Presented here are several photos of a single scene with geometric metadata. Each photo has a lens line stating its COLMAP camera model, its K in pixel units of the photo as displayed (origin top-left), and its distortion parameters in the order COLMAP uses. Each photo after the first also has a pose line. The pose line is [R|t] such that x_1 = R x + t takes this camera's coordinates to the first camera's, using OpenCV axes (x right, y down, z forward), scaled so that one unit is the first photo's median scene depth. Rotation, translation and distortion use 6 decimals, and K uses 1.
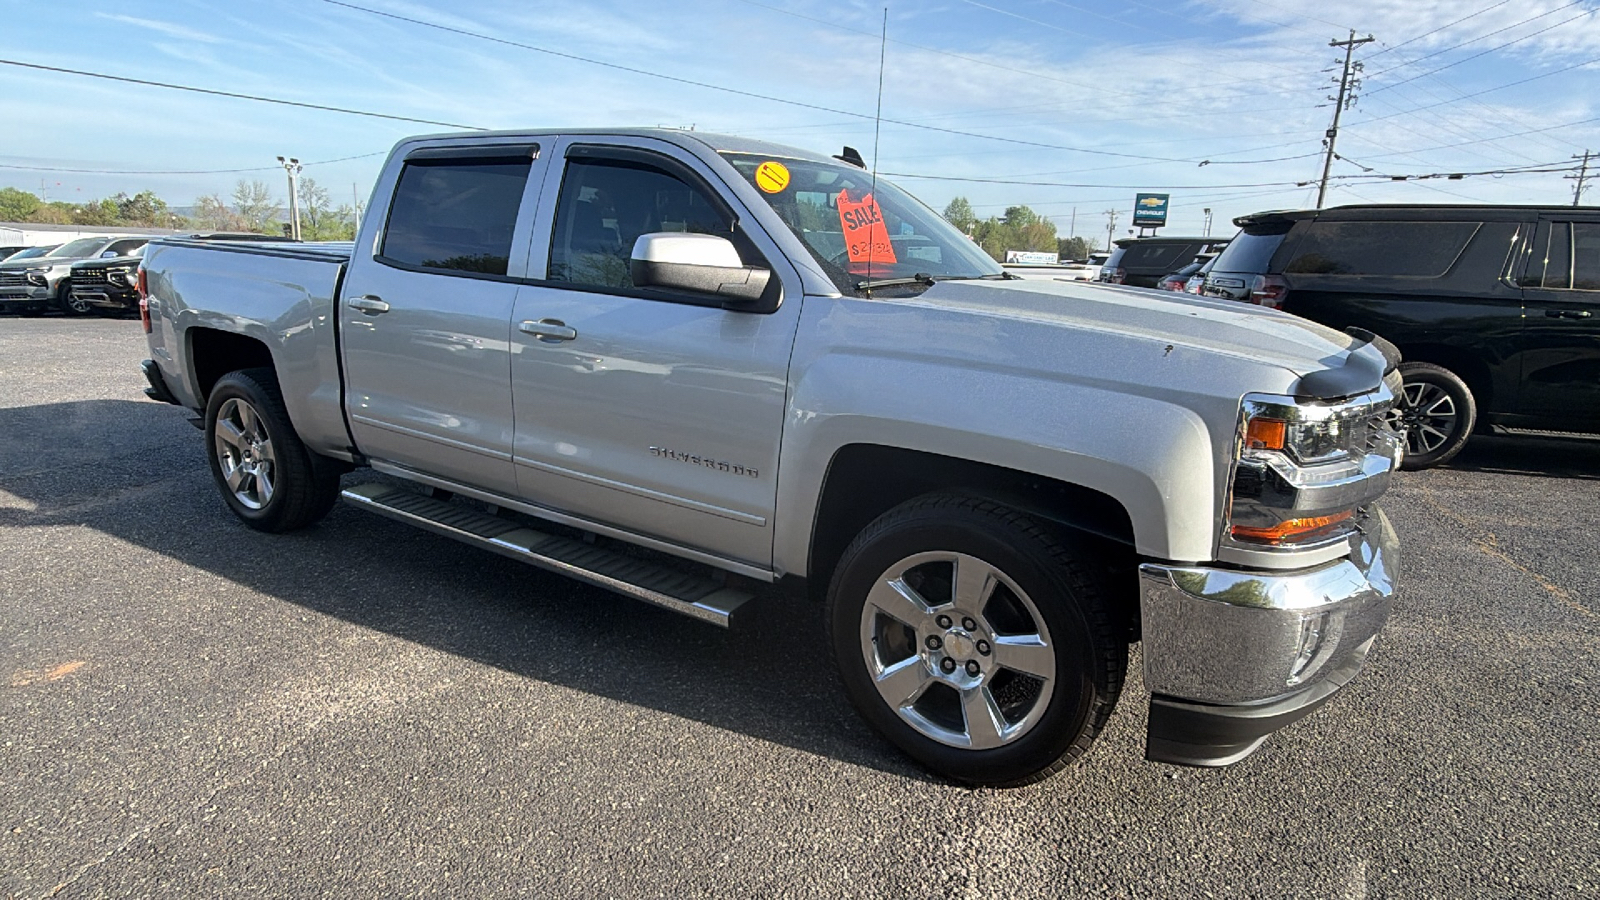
lens RADIAL K [[870.5, 0, 796.3], [0, 870.5, 448.4], [0, 0, 1]] dist [0.001625, 0.000110]
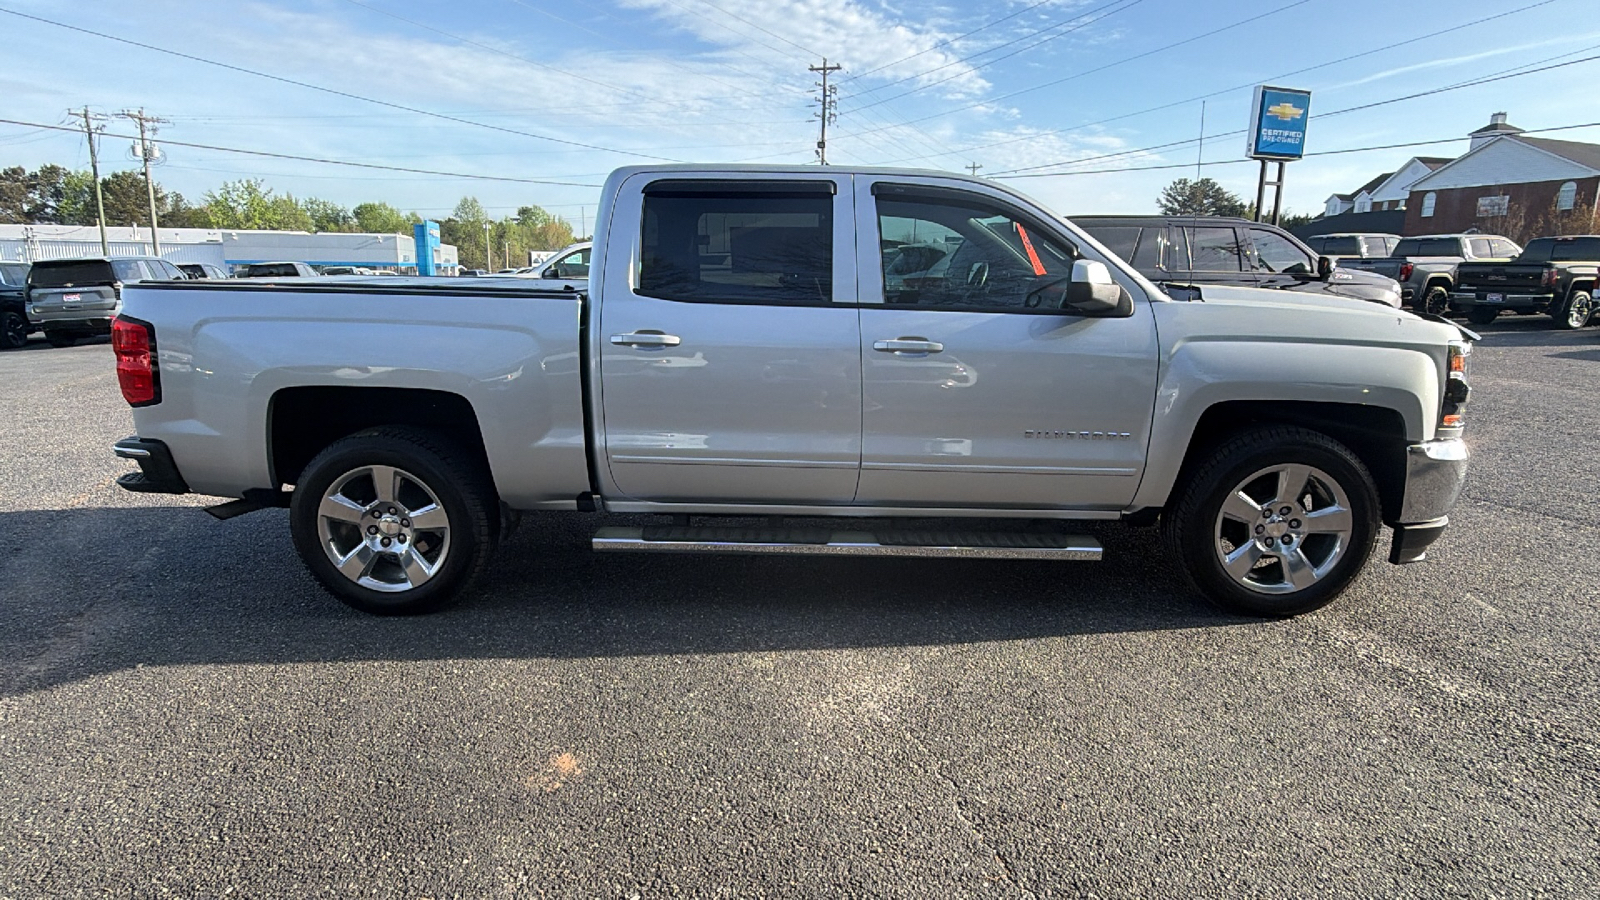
lens RADIAL K [[870.5, 0, 796.3], [0, 870.5, 448.4], [0, 0, 1]] dist [0.001625, 0.000110]
pose [[0.855033, -0.143539, 0.498312, -0.065066], [0.142986, 0.988935, 0.039519, -0.004470], [-0.498471, 0.037461, 0.866097, 0.005443]]
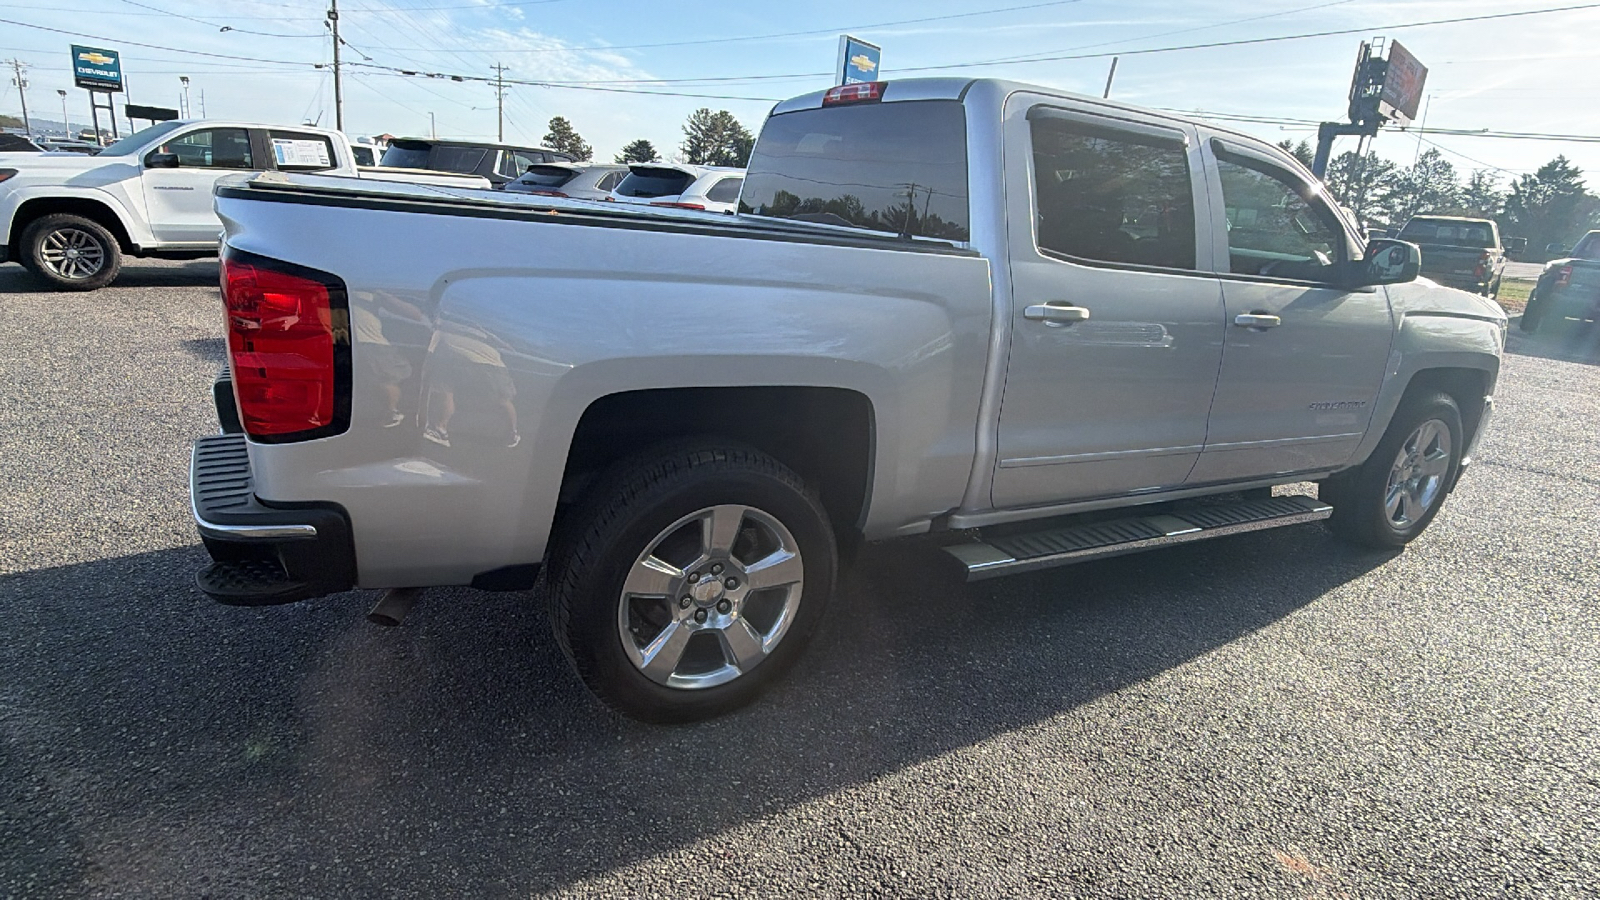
lens RADIAL K [[870.5, 0, 796.3], [0, 870.5, 448.4], [0, 0, 1]] dist [0.001625, 0.000110]
pose [[0.470552, -0.244161, 0.847918, -0.098454], [0.132381, 0.969612, 0.205738, -0.018193], [-0.872385, 0.015438, 0.488576, 0.062923]]
